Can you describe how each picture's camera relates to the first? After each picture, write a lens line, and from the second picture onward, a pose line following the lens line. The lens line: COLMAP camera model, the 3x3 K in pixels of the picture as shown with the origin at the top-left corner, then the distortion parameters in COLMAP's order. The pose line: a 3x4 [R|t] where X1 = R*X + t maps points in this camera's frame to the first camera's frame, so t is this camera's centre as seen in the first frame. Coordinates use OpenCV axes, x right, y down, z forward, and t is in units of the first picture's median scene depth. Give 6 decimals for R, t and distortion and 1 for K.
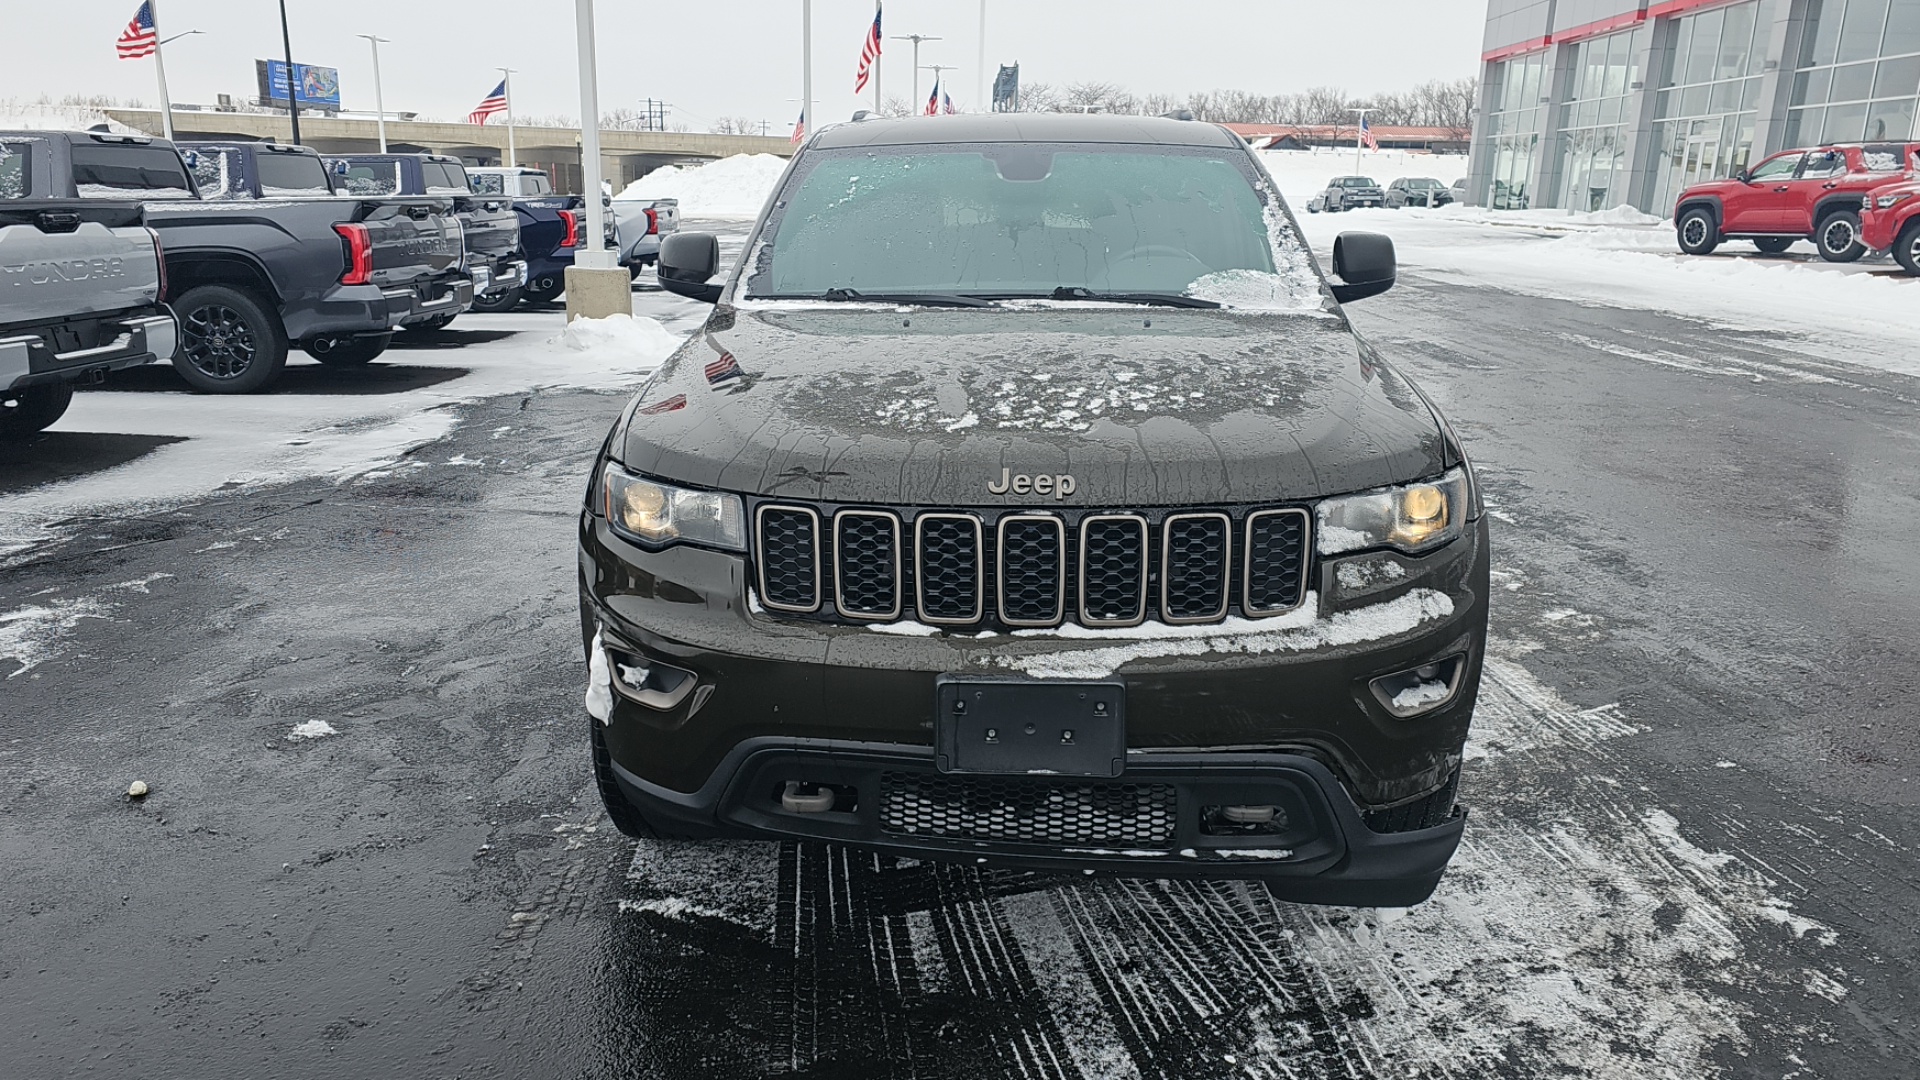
lens RADIAL K [[1375.0, 0, 947.6], [0, 1375.0, 541.0], [0, 0, 1]] dist [0.075561, -0.065720]
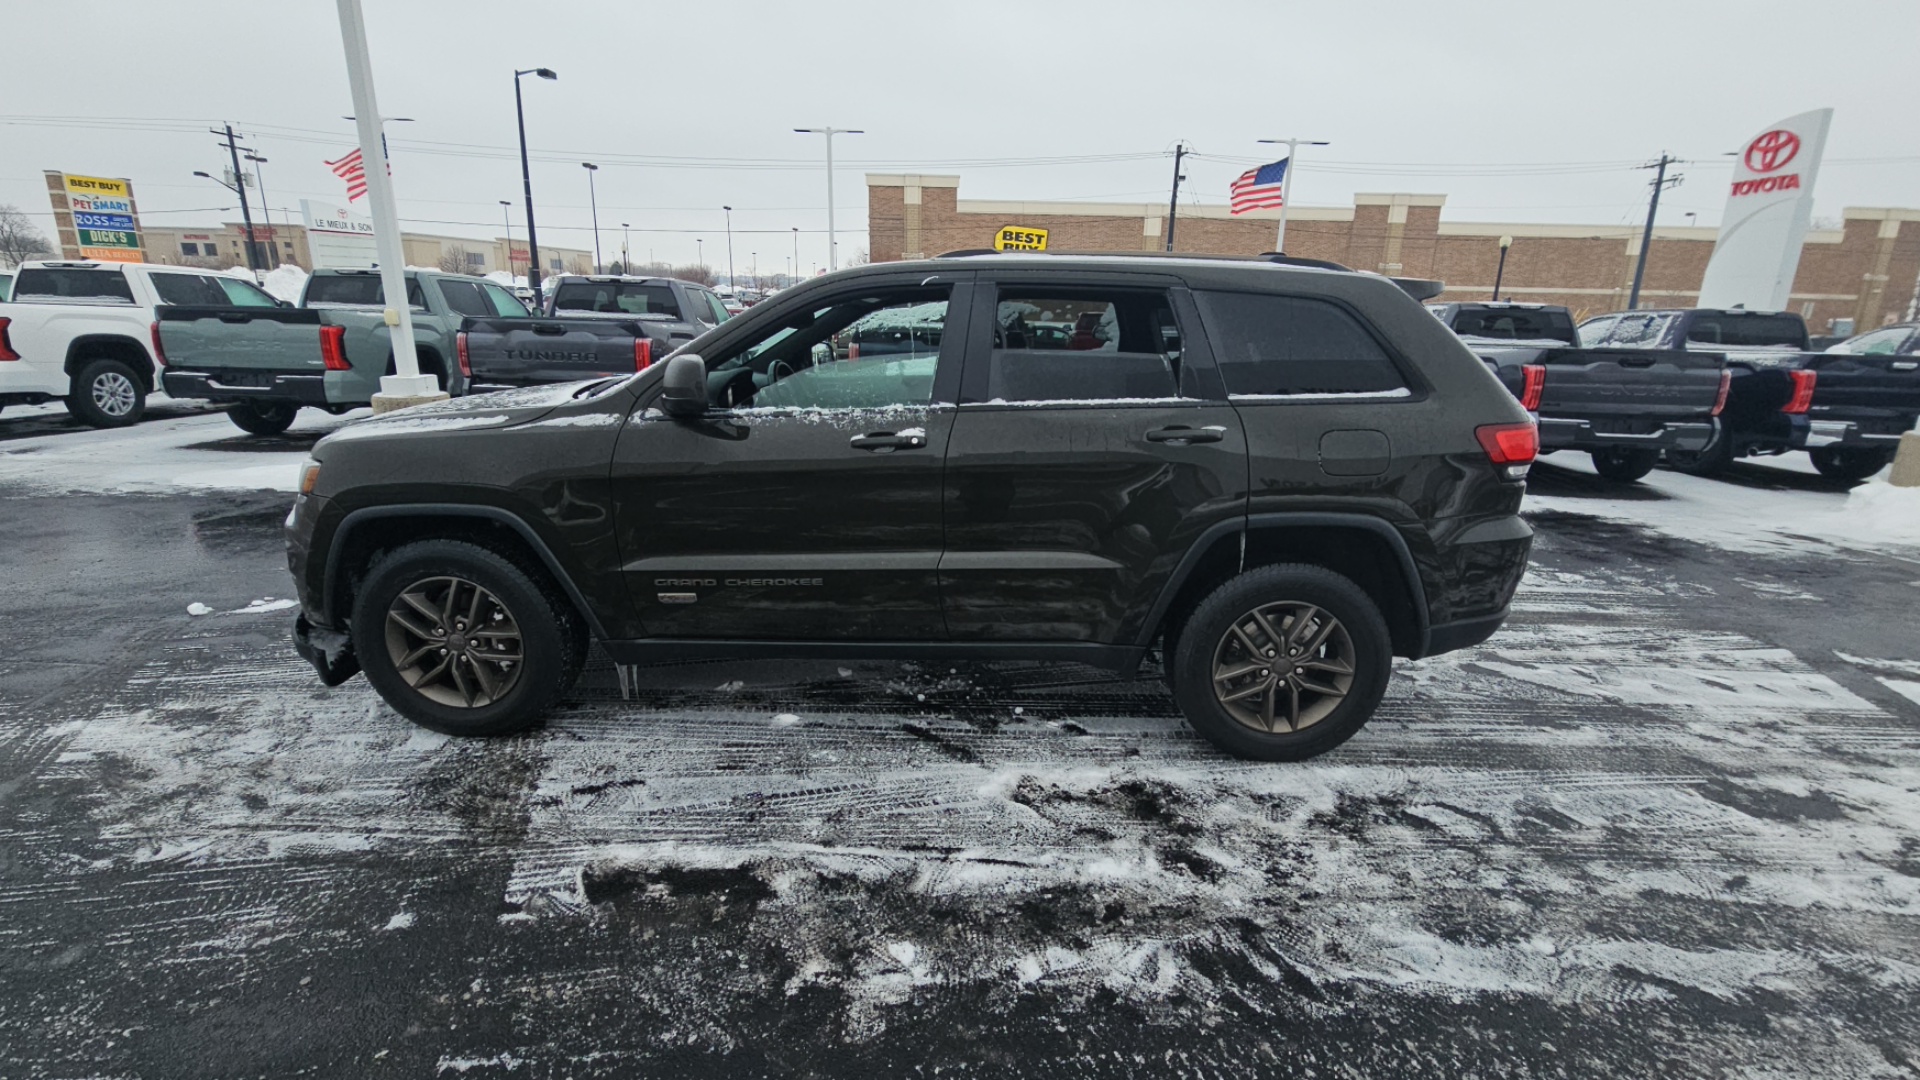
lens RADIAL K [[854.6, 0, 977.9], [0, 854.6, 536.3], [0, 0, 1]] dist [0.001453, -0.001314]
pose [[0.017654, 0.252222, -0.967508, 1.094675], [-0.274659, 0.931656, 0.237863, -0.342236], [0.961379, 0.261536, 0.085722, 1.303085]]
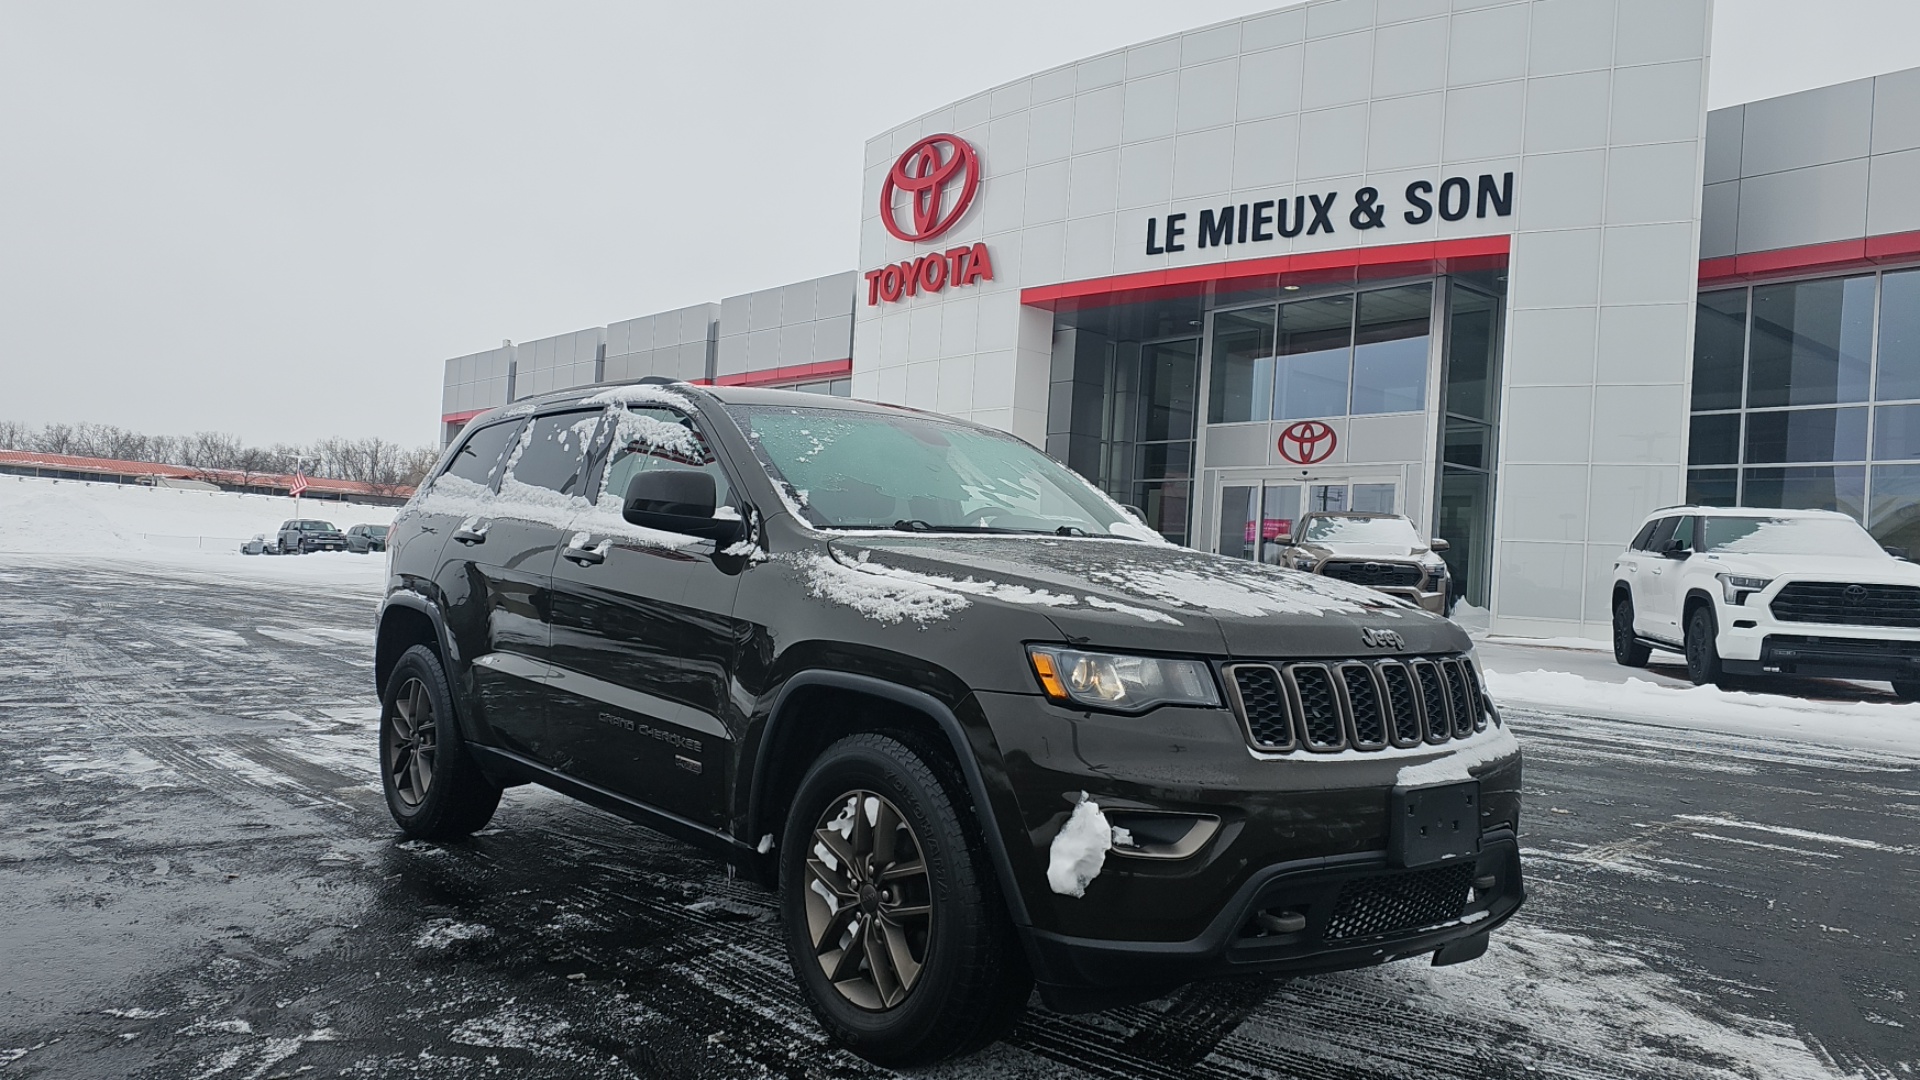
lens RADIAL K [[1373.7, 0, 949.1], [0, 1373.7, 513.0], [0, 0, 1]] dist [0.066682, -0.053574]
pose [[0.729981, 0.053624, 0.681360, -0.790121], [0.130432, 0.967665, -0.215896, 0.050408], [-0.670906, 0.246471, 0.699383, 0.211039]]
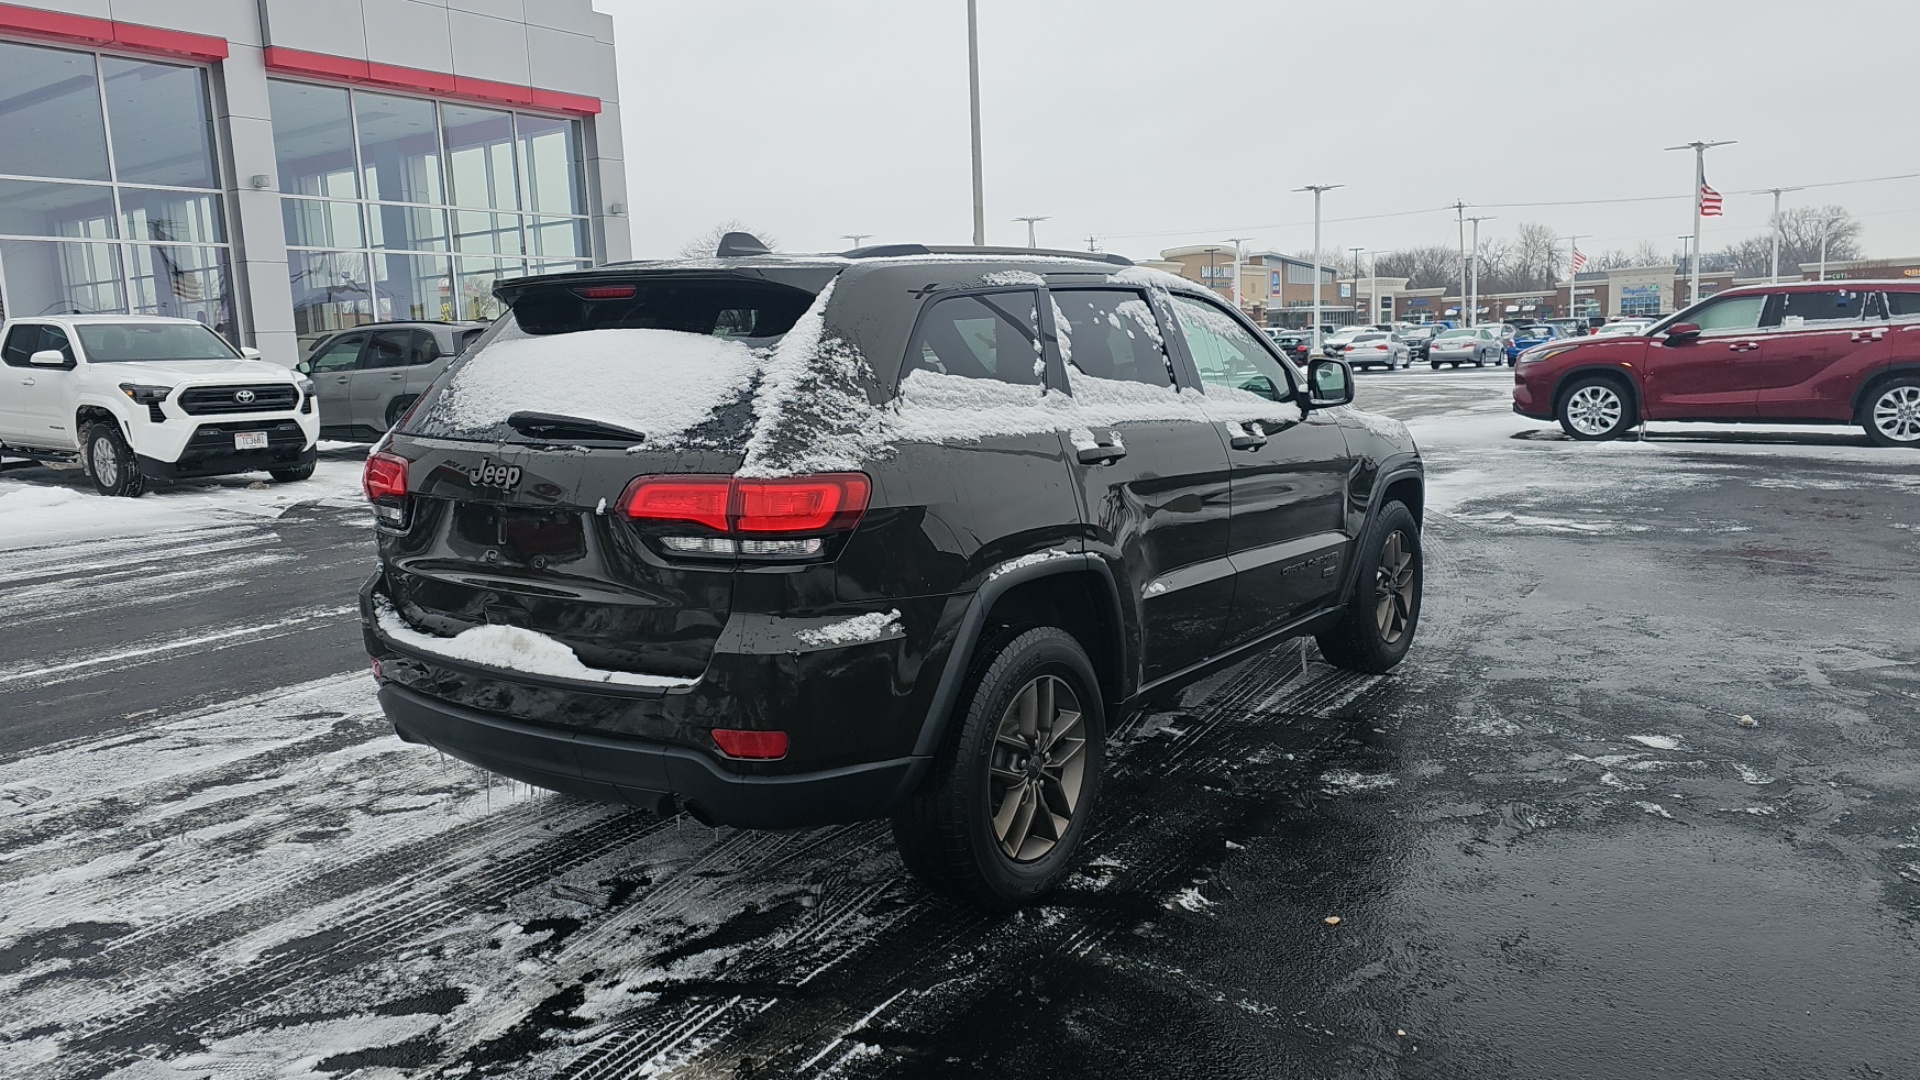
lens RADIAL K [[1373.7, 0, 949.1], [0, 1373.7, 513.0], [0, 0, 1]] dist [0.066682, -0.053574]
pose [[-0.834998, -0.051866, 0.547803, -0.670008], [0.163008, 0.927544, 0.336288, -0.638485], [-0.525554, 0.370096, -0.766043, 2.455561]]
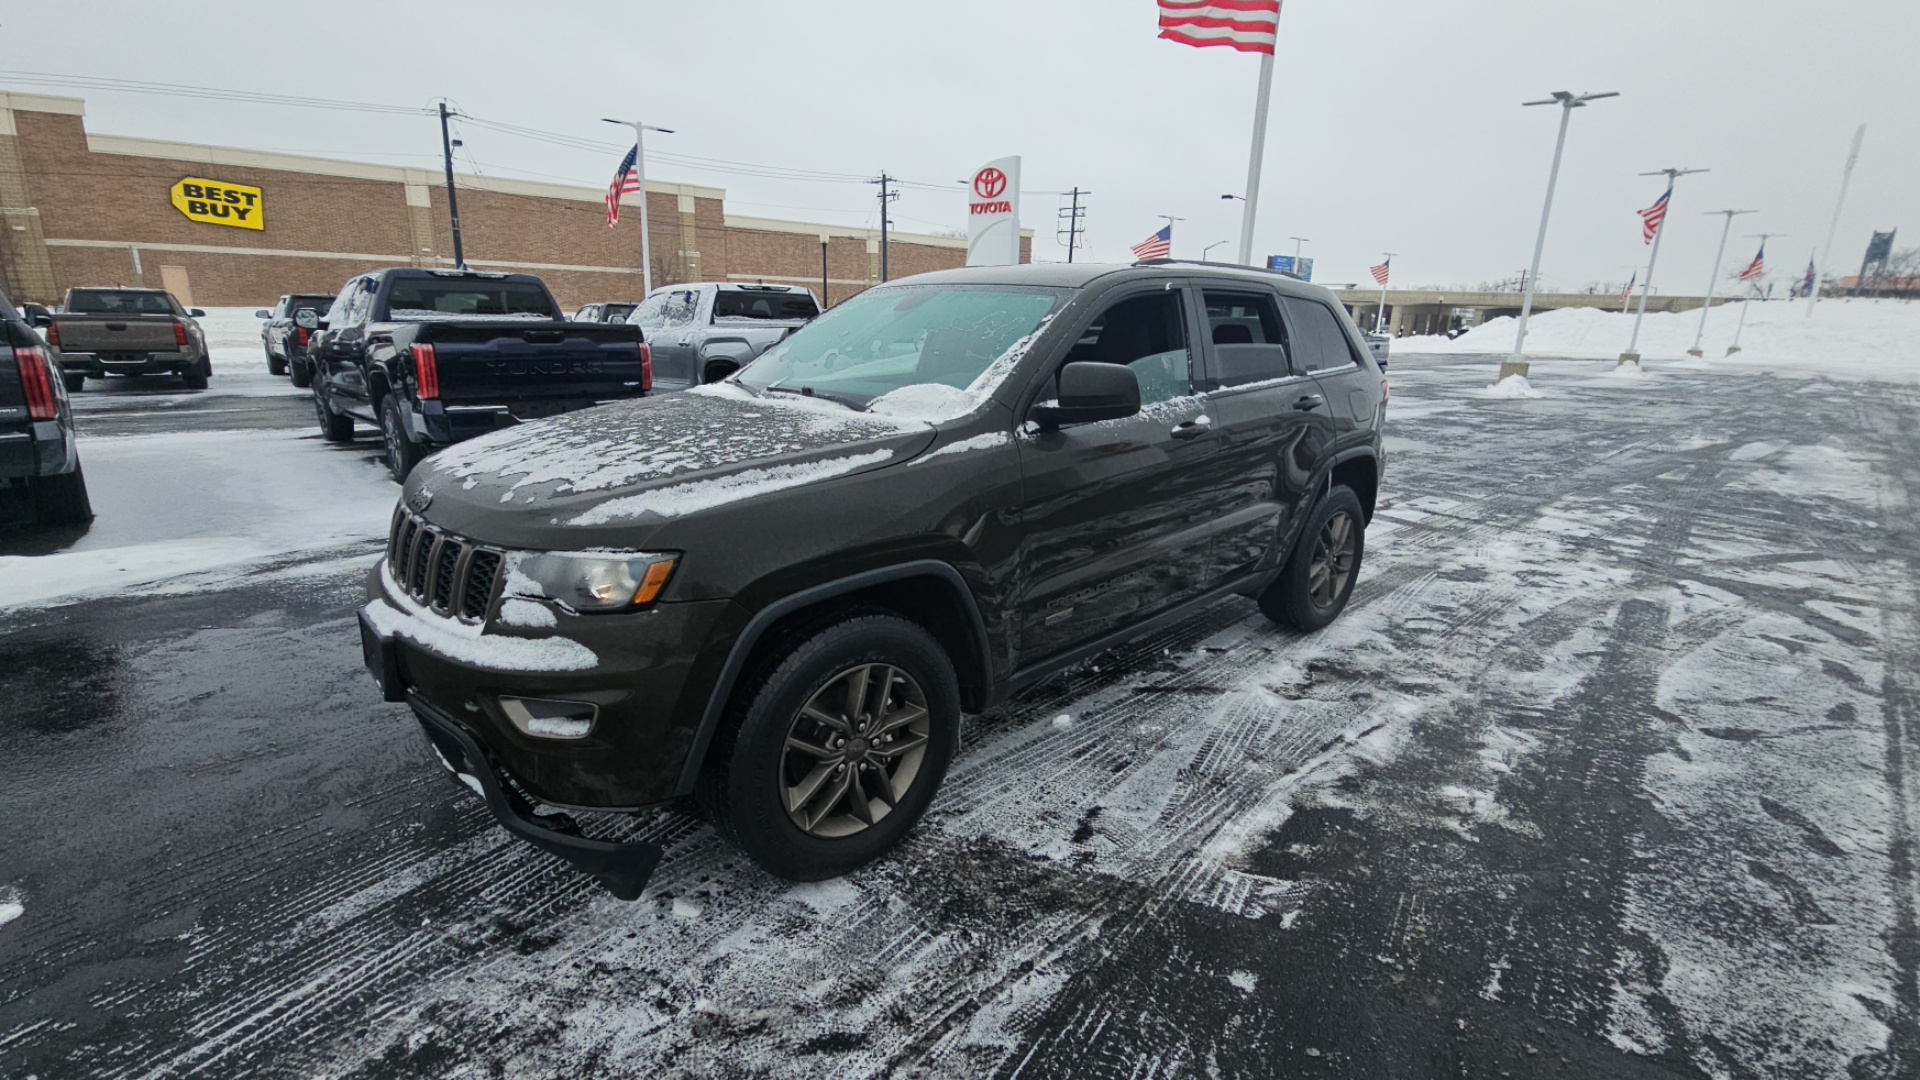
lens RADIAL K [[854.6, 0, 977.9], [0, 854.6, 536.3], [0, 0, 1]] dist [0.001453, -0.001314]
pose [[0.719508, 0.187240, -0.668767, 0.768493], [-0.193748, 0.978855, 0.065610, -0.123071], [0.666910, 0.082365, 0.740572, 0.480476]]
